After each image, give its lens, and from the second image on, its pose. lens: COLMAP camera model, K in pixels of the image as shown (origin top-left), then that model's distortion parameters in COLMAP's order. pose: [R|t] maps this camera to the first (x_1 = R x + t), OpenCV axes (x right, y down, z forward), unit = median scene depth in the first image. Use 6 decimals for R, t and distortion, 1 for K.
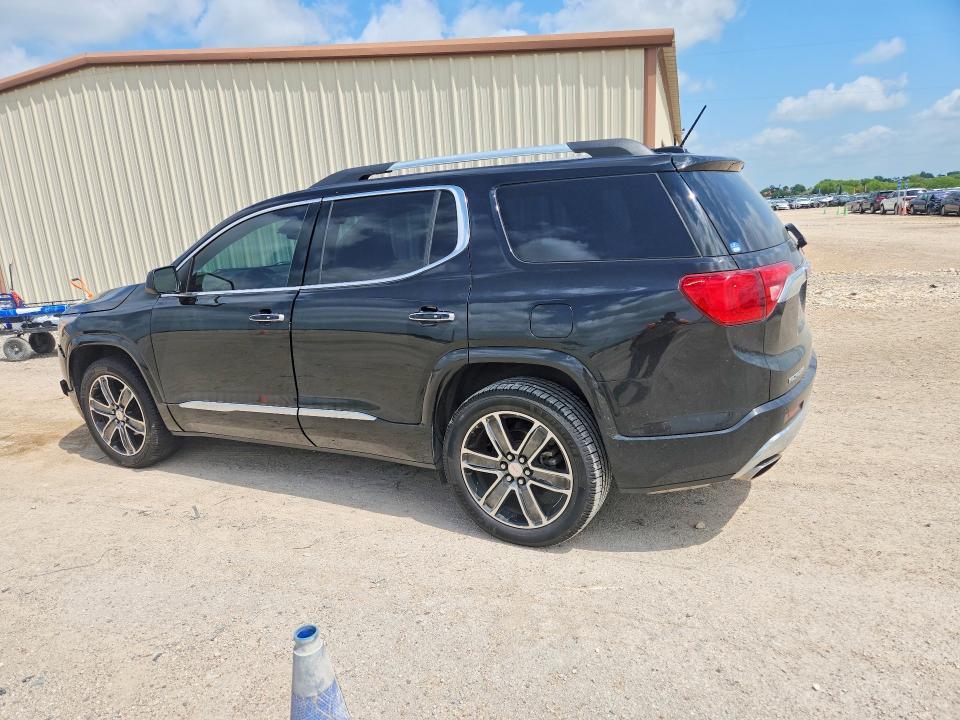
lens RADIAL K [[657.3, 0, 485.8], [0, 657.3, 362.2], [0, 0, 1]] dist [0.000269, -0.022470]
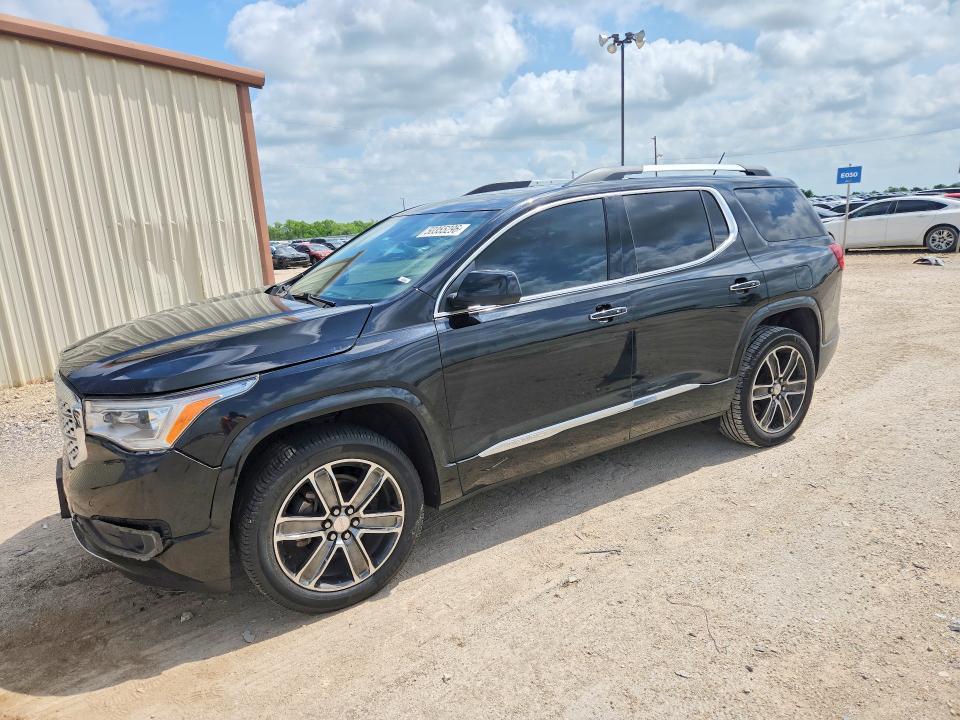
lens RADIAL K [[653.2, 0, 513.1], [0, 653.2, 372.9], [0, 0, 1]] dist [-0.001024, -0.000902]
pose [[0.471500, -0.158364, 0.867530, -0.883823], [0.228212, 0.972144, 0.053428, -0.046331], [-0.851826, 0.172789, 0.494507, 0.481945]]
